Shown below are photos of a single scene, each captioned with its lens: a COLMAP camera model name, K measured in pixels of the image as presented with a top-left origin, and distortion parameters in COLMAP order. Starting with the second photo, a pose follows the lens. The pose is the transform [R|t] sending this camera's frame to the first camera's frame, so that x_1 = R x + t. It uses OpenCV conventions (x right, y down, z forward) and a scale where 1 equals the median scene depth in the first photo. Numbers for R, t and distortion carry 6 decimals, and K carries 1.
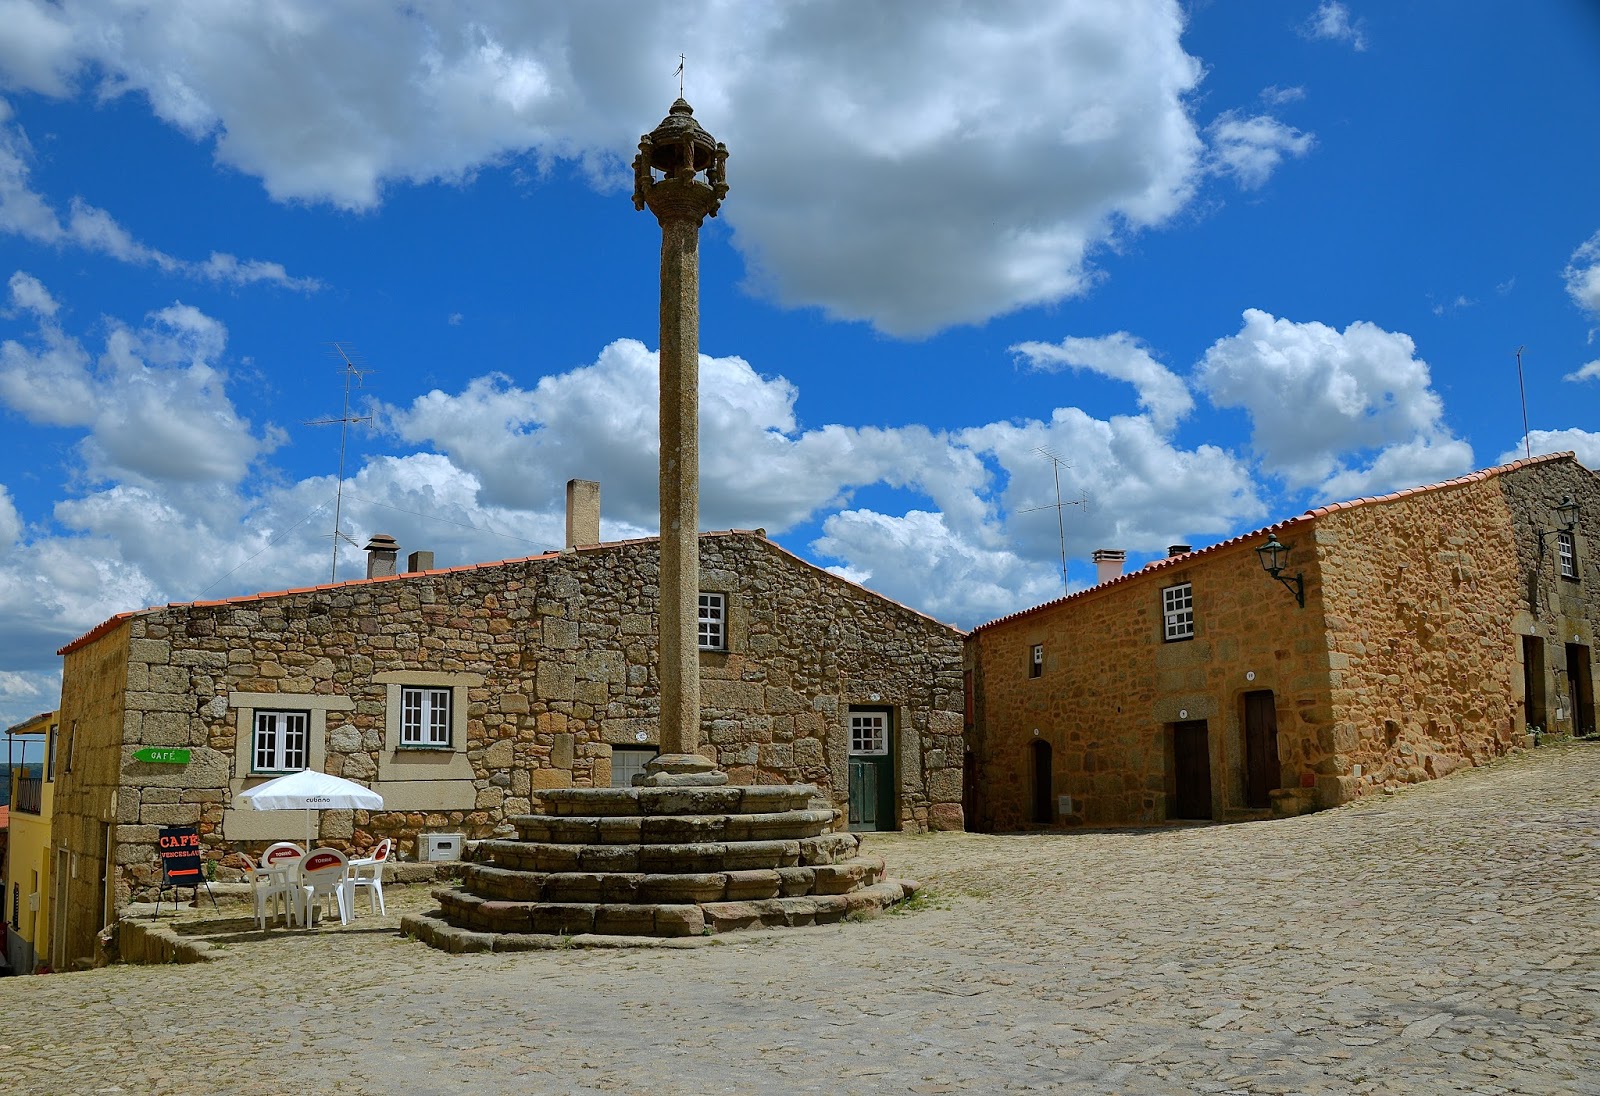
lens RADIAL K [[1368.9, 0, 800.0], [0, 1368.9, 548.0], [0, 0, 1]] dist [-0.152881, 0.000182]
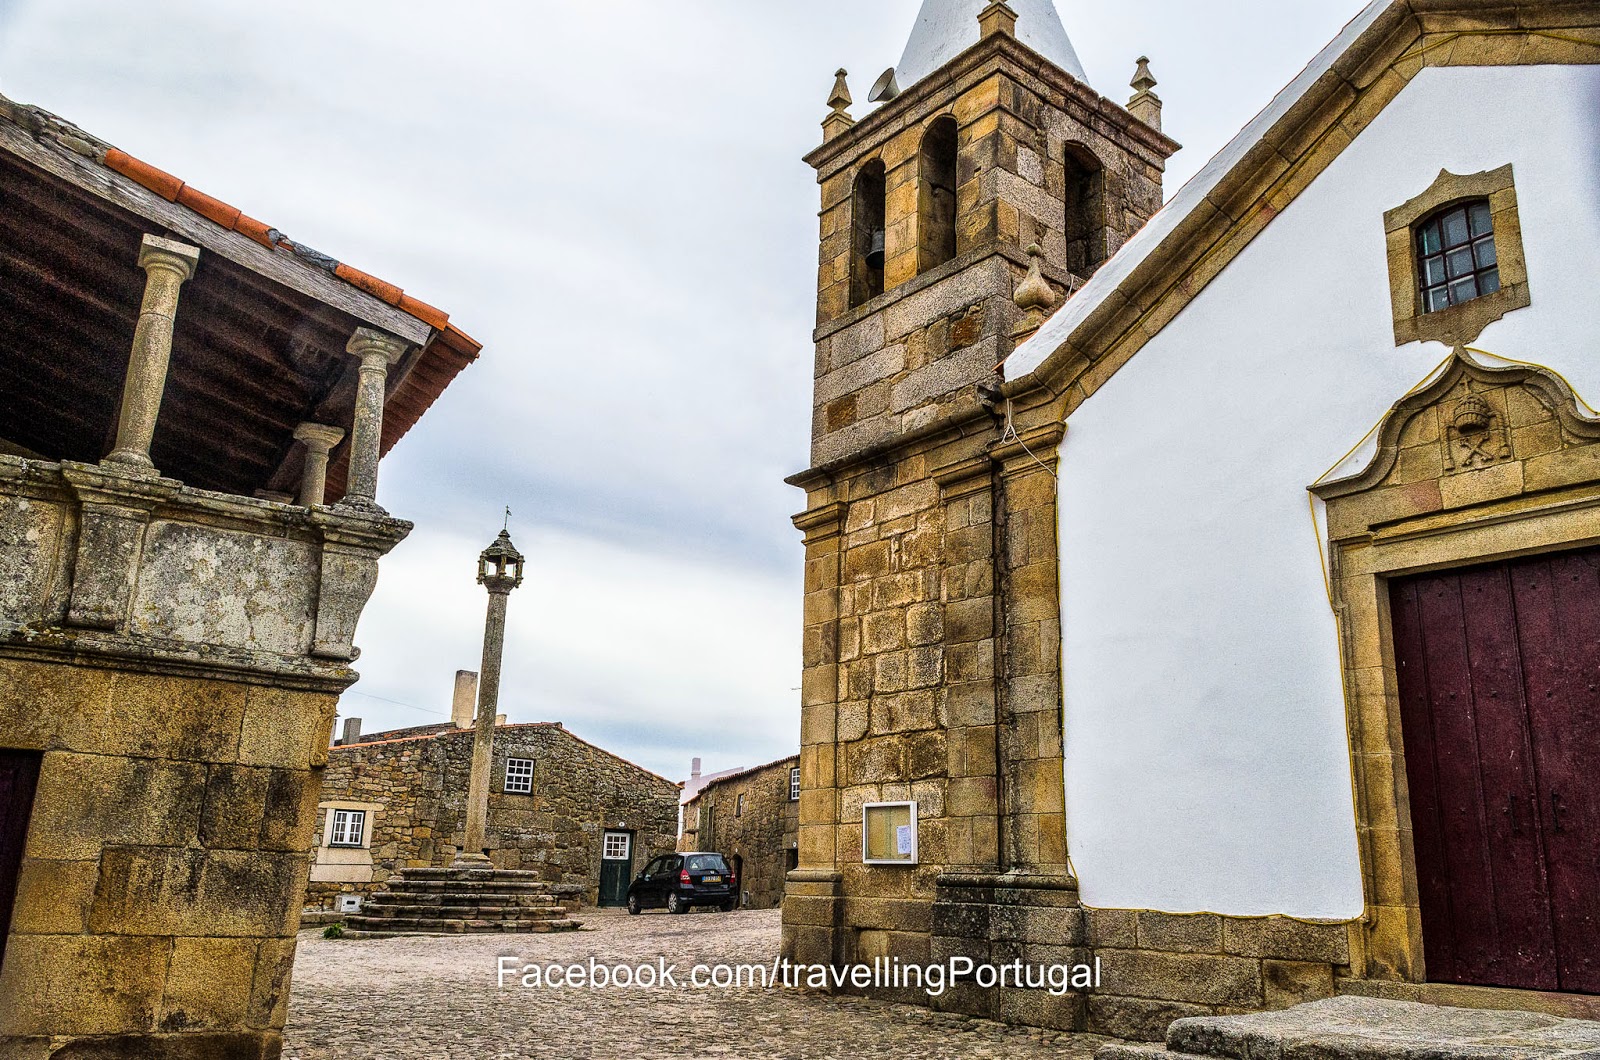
lens RADIAL K [[1273.0, 0, 800.0], [0, 1273.0, 530.0], [0, 0, 1]] dist [0.067007, -0.062296]
pose [[0.996480, 0.061364, 0.057119, 0.196306], [-0.055055, 0.992825, -0.106149, -0.117690], [-0.063223, 0.102630, 0.992708, -0.763356]]
